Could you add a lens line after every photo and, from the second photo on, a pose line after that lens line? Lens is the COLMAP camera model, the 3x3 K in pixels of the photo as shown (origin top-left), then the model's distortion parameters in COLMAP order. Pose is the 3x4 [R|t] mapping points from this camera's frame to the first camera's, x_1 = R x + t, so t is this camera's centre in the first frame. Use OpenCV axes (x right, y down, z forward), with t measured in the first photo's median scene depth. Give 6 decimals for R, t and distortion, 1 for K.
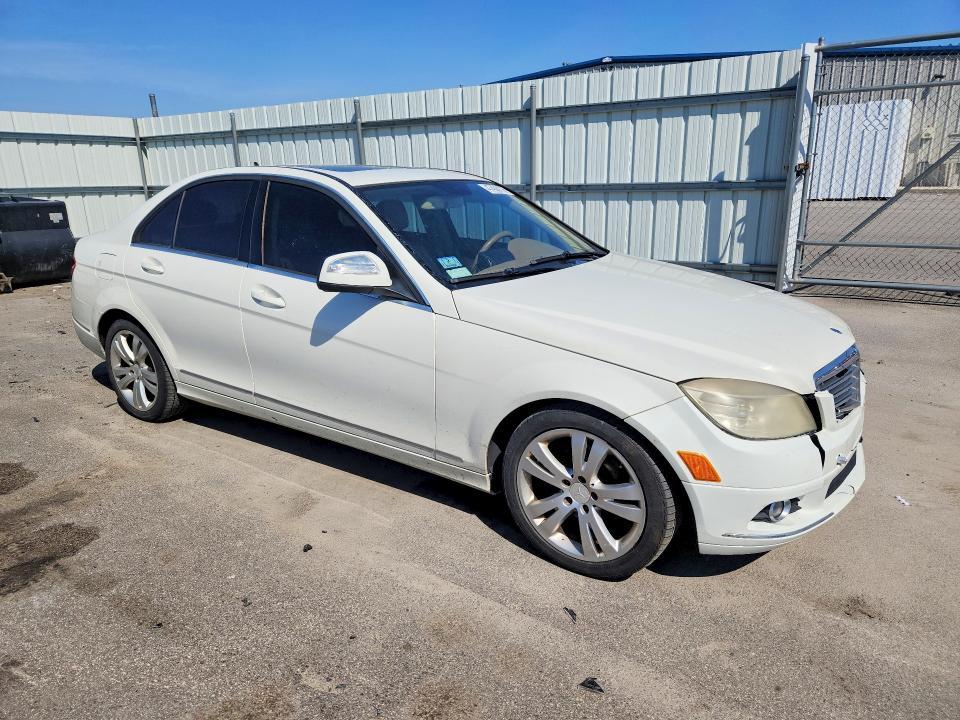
lens RADIAL K [[612.1, 0, 480.0], [0, 612.1, 360.0], [0, 0, 1]] dist [0.002758, 0.001020]
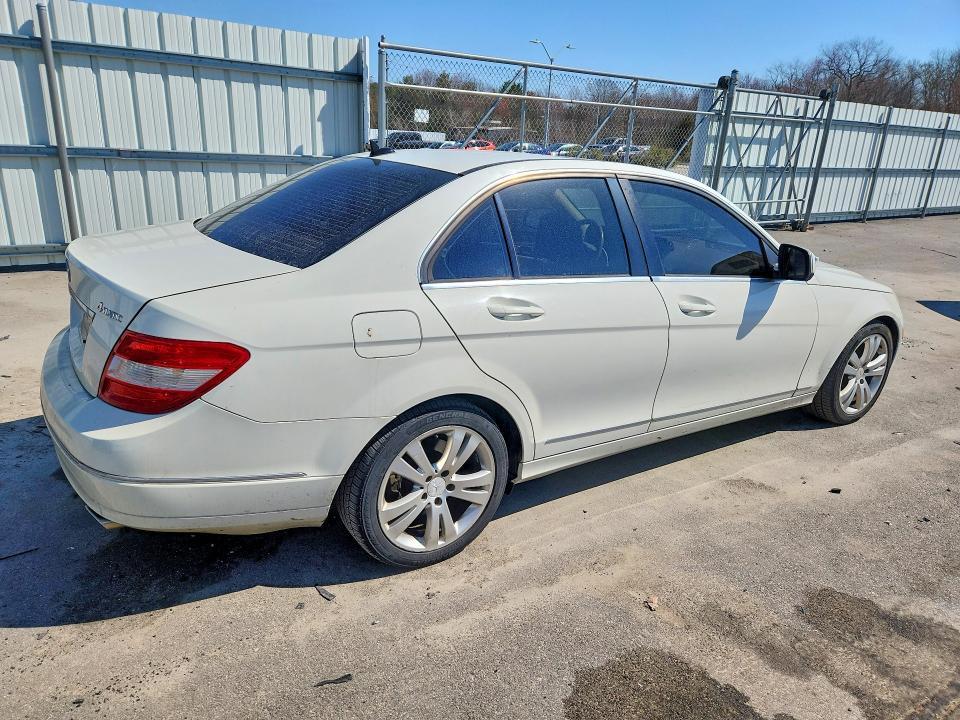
lens RADIAL K [[644.2, 0, 480.0], [0, 644.2, 360.0], [0, 0, 1]] dist [-0.021622, -0.000846]
pose [[0.423385, -0.254327, 0.869519, -0.640634], [0.214593, 0.960626, 0.176485, -0.125719], [-0.880167, 0.111872, 0.461292, 0.393286]]
